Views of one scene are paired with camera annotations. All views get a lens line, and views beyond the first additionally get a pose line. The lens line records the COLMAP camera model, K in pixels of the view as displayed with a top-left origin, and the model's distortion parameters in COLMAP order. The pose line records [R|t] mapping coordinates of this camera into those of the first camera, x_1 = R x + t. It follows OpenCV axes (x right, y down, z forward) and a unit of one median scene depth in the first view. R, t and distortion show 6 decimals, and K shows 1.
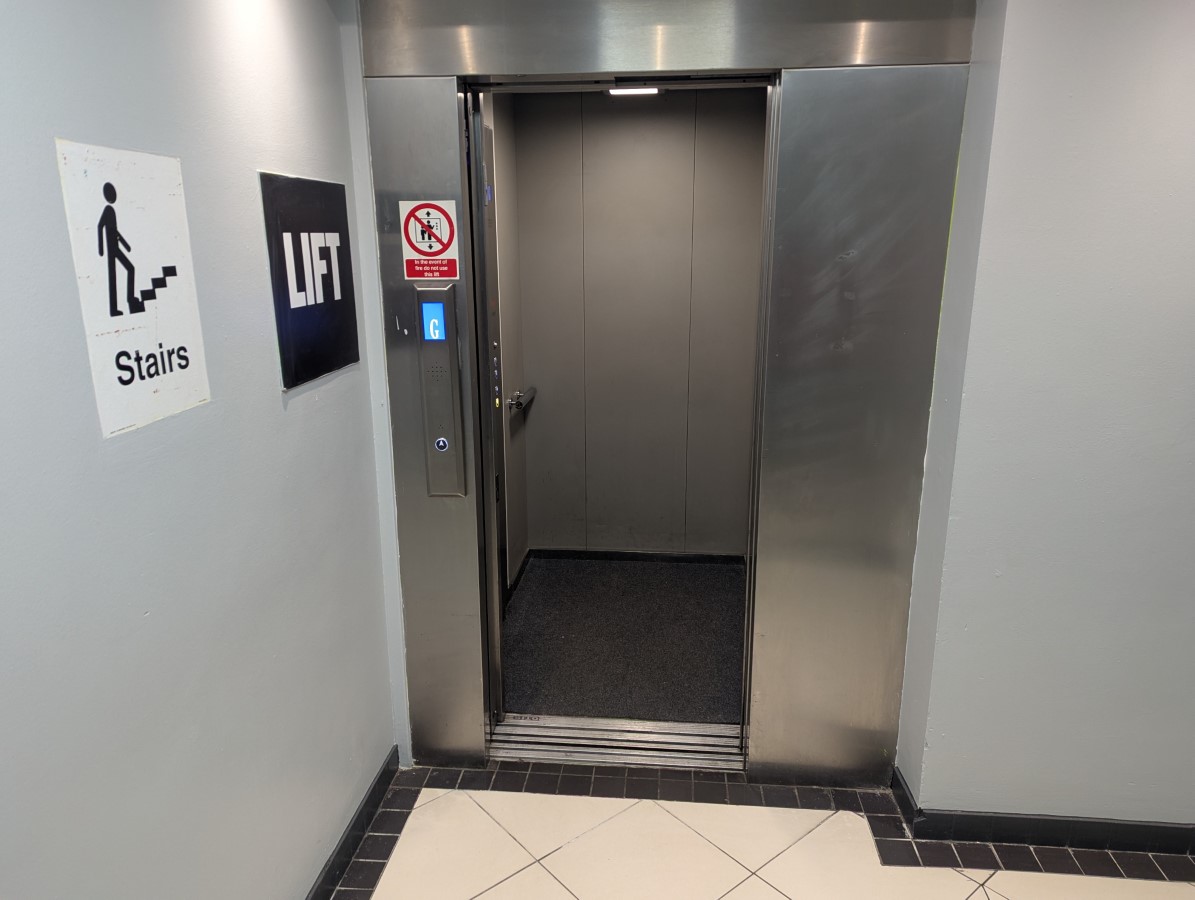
lens RADIAL K [[836.3, 0, 603.0], [0, 836.3, 441.6], [0, 0, 1]] dist [0.047672, -0.035285]
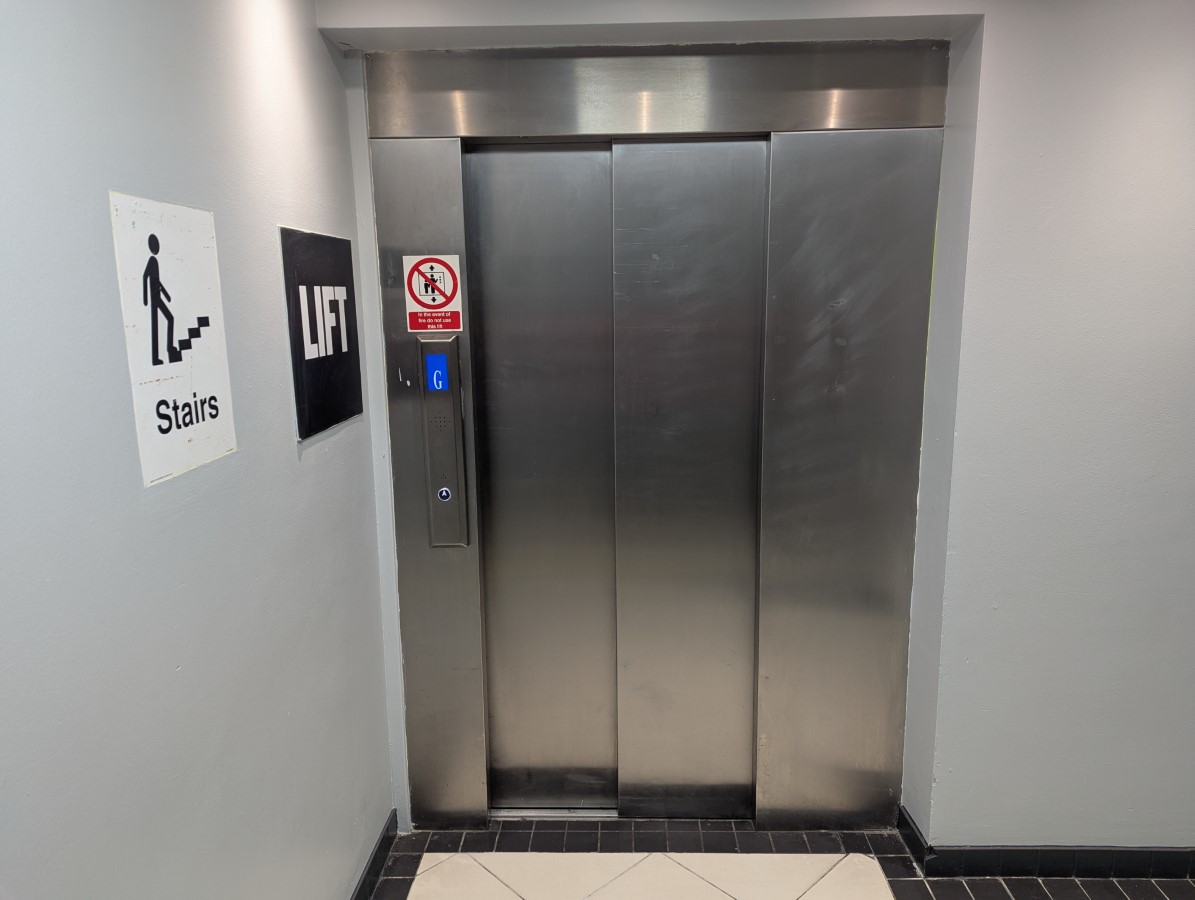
lens RADIAL K [[836.3, 0, 610.7], [0, 836.3, 437.9], [0, 0, 1]] dist [0.047672, -0.035285]
pose [[0.997628, -0.020083, 0.065845, -0.064108], [0.024781, 0.997145, -0.071328, 0.013139], [-0.064225, 0.072790, 0.995277, -0.013230]]
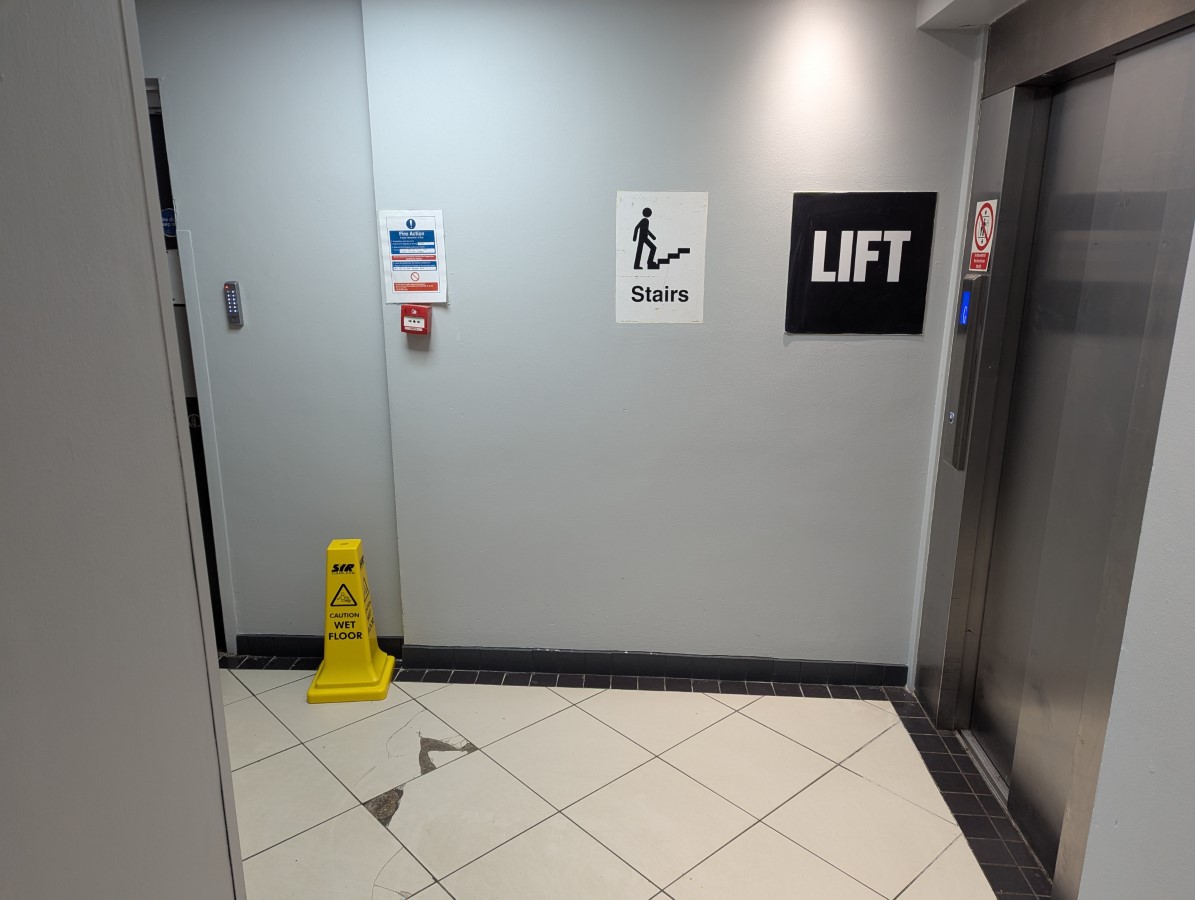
lens RADIAL K [[836.3, 0, 601.5], [0, 836.3, 450.1], [0, 0, 1]] dist [0.047672, -0.035285]
pose [[0.043276, 0.240908, -0.969583, 0.962787], [-0.245880, 0.943209, 0.223381, -0.099650], [0.968334, 0.228734, 0.100053, 0.474036]]
